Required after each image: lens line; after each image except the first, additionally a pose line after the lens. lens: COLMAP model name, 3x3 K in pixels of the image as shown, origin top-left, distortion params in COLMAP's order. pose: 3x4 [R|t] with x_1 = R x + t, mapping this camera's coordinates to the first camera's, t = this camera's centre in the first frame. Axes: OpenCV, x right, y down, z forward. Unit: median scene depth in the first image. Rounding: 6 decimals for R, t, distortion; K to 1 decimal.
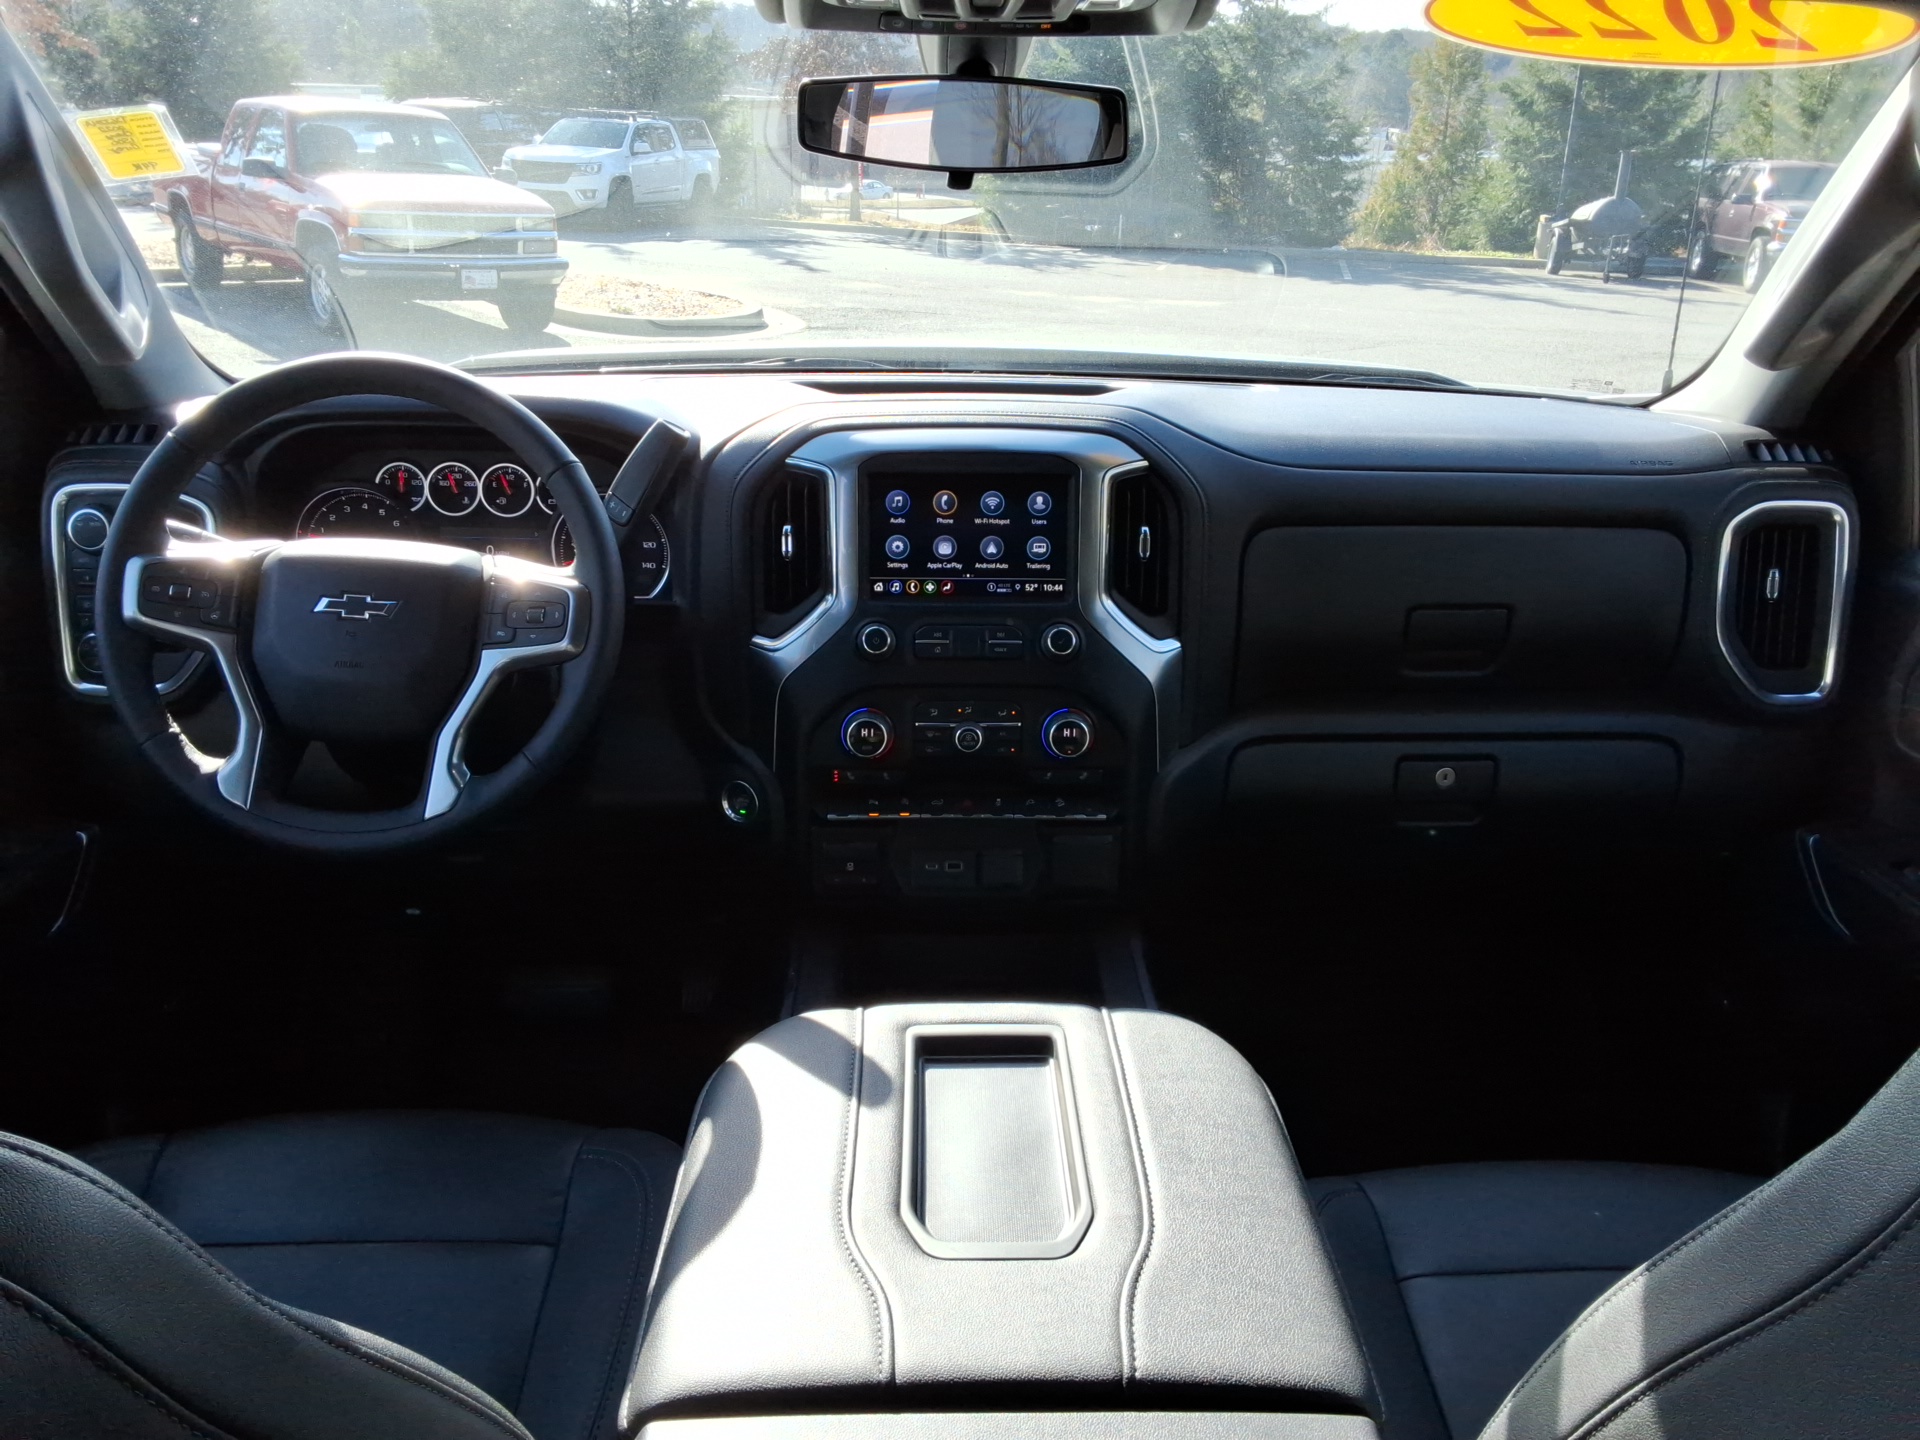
lens RADIAL K [[1504.1, 0, 964.5], [0, 1504.1, 685.2], [0, 0, 1]] dist [0.115089, -0.184405]
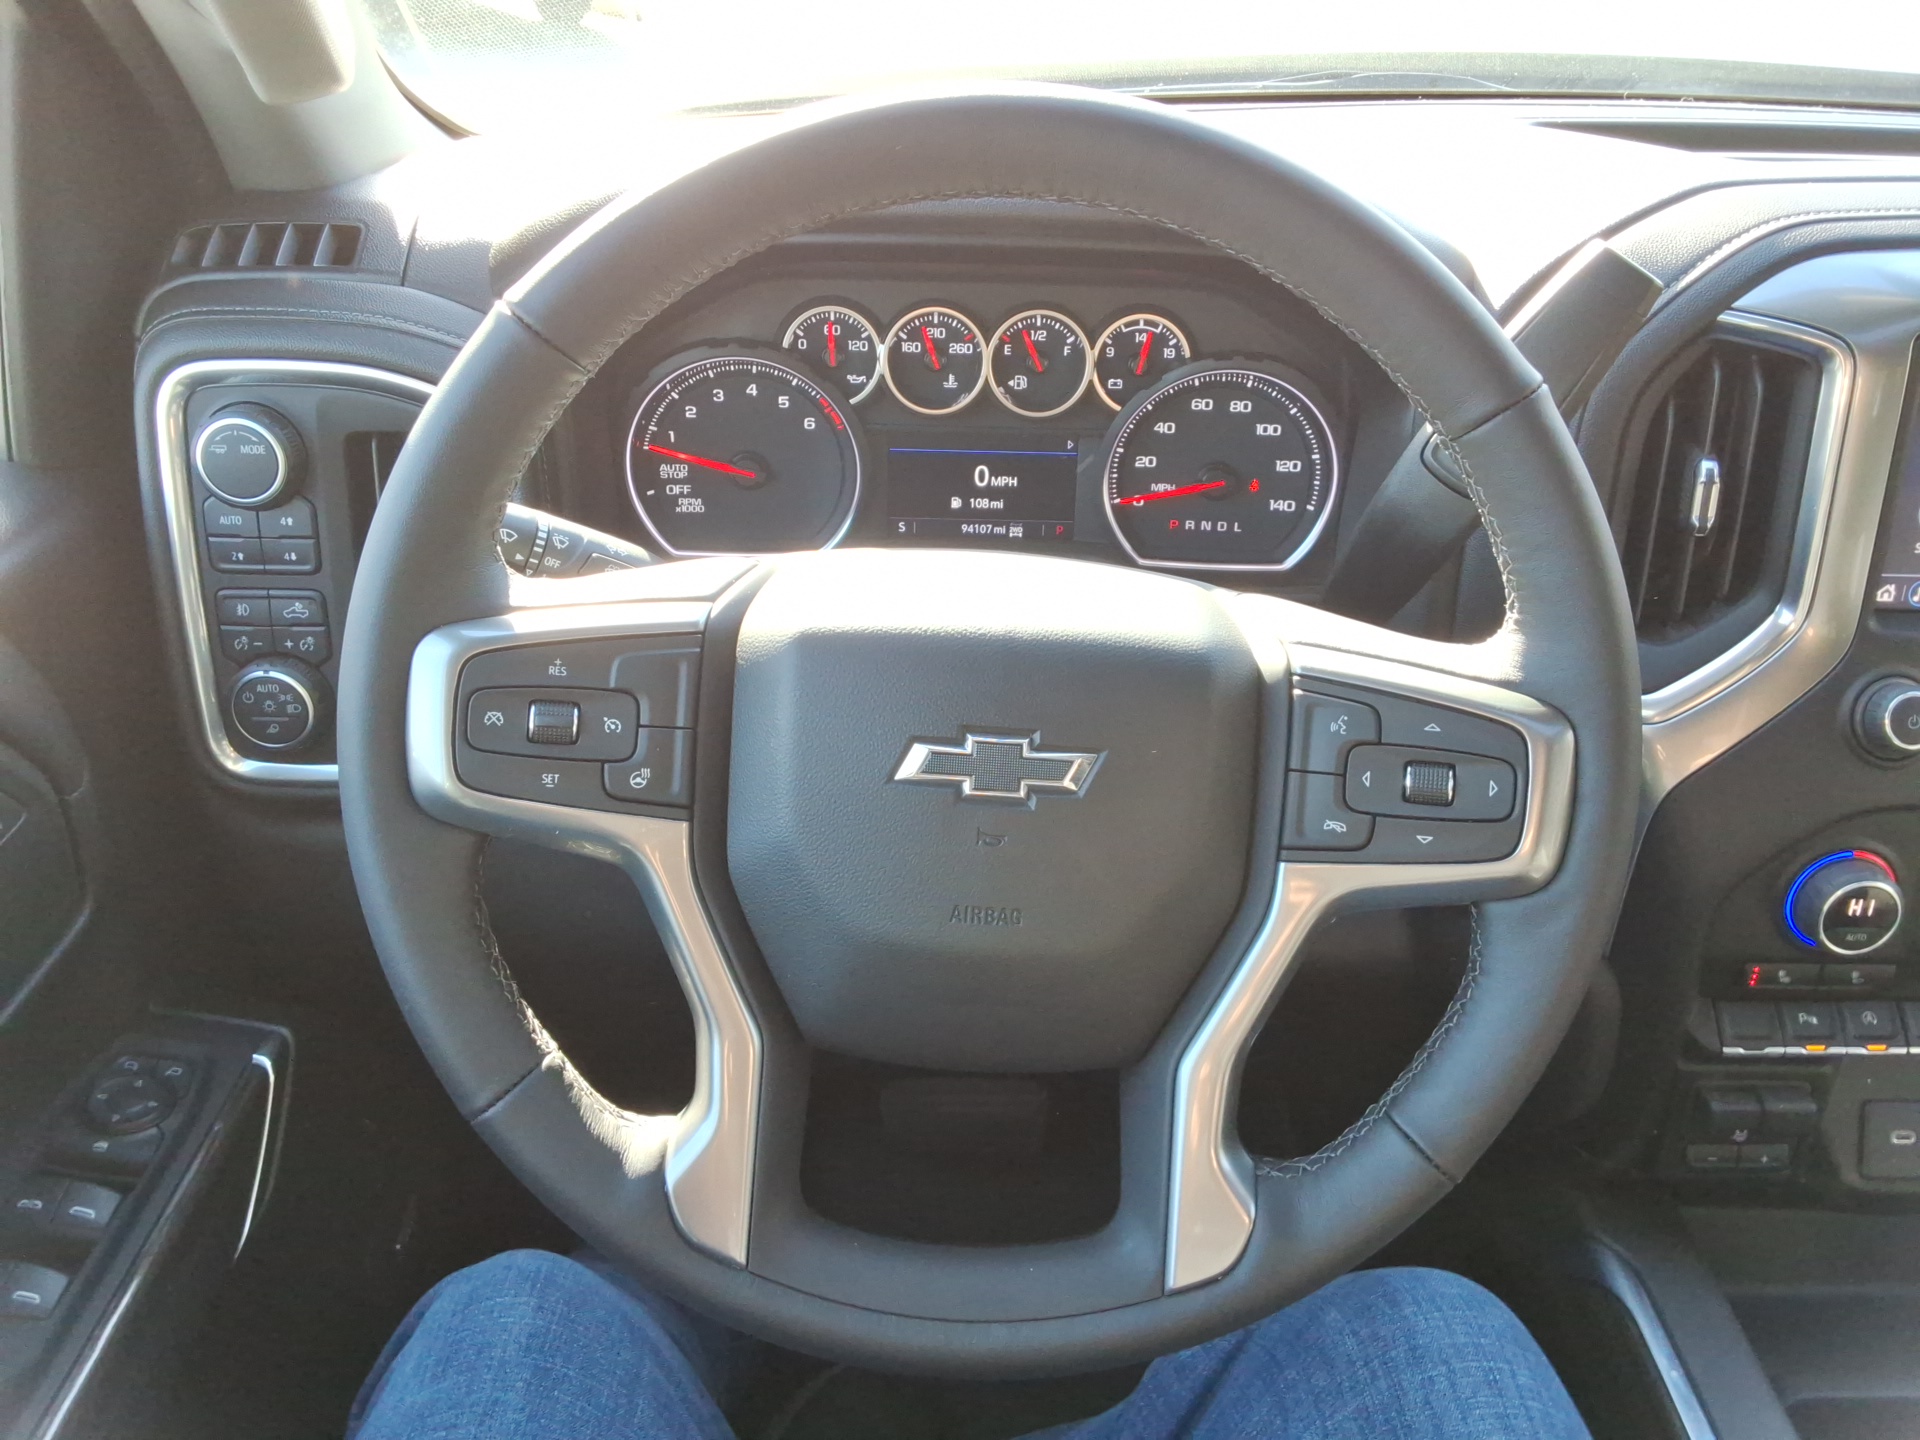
lens RADIAL K [[1504.1, 0, 964.5], [0, 1504.1, 685.2], [0, 0, 1]] dist [0.115089, -0.184405]
pose [[0.999740, 0.013848, -0.018094, -0.336472], [-0.010523, 0.984969, 0.172410, -0.116848], [0.020210, -0.172175, 0.984859, 0.521671]]
